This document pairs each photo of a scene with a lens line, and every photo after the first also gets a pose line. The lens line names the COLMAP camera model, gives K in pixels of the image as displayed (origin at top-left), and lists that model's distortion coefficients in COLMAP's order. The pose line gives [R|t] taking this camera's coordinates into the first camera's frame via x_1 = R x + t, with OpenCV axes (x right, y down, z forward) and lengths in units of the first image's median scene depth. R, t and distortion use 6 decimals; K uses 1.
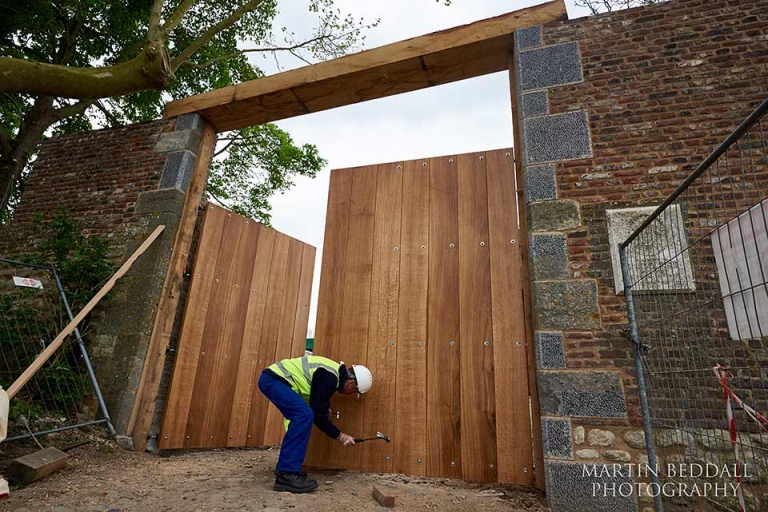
lens RADIAL K [[426.9, 0, 392.3], [0, 426.9, 256.9], [0, 0, 1]] dist [0.002328, 0.000607]
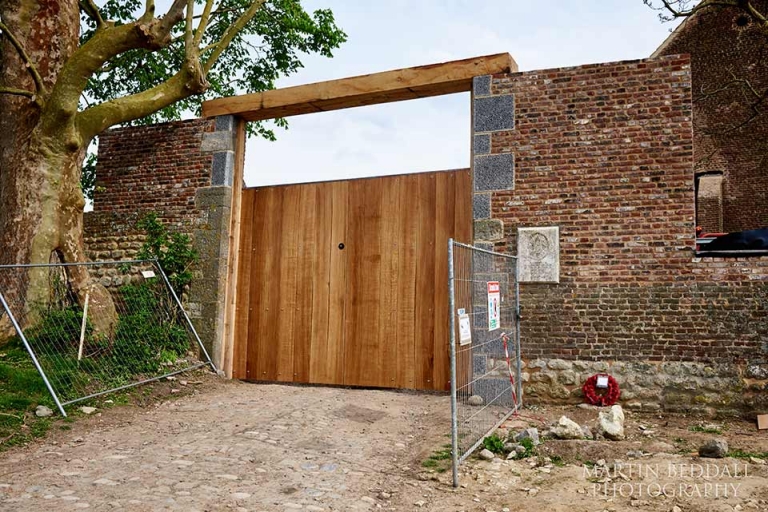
lens RADIAL K [[681.2, 0, 384.0], [0, 681.2, 256.0], [0, 0, 1]] dist [-0.033778, -0.002509]
pose [[0.991104, -0.034823, -0.128451, 0.300356], [0.060770, 0.977082, 0.204004, -0.496657], [0.118404, -0.209995, 0.970506, -1.356218]]
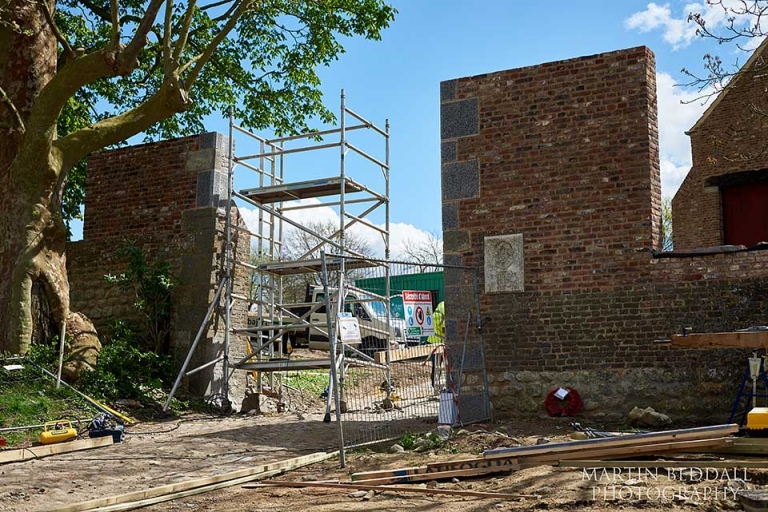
lens RADIAL K [[915.8, 0, 384.0], [0, 915.8, 256.0], [0, 0, 1]] dist [-0.005269, 0.010202]
pose [[0.961271, -0.083862, -0.262538, 0.907934], [0.129961, 0.977952, 0.163461, -0.559268], [0.243041, -0.191250, 0.950975, -1.962785]]
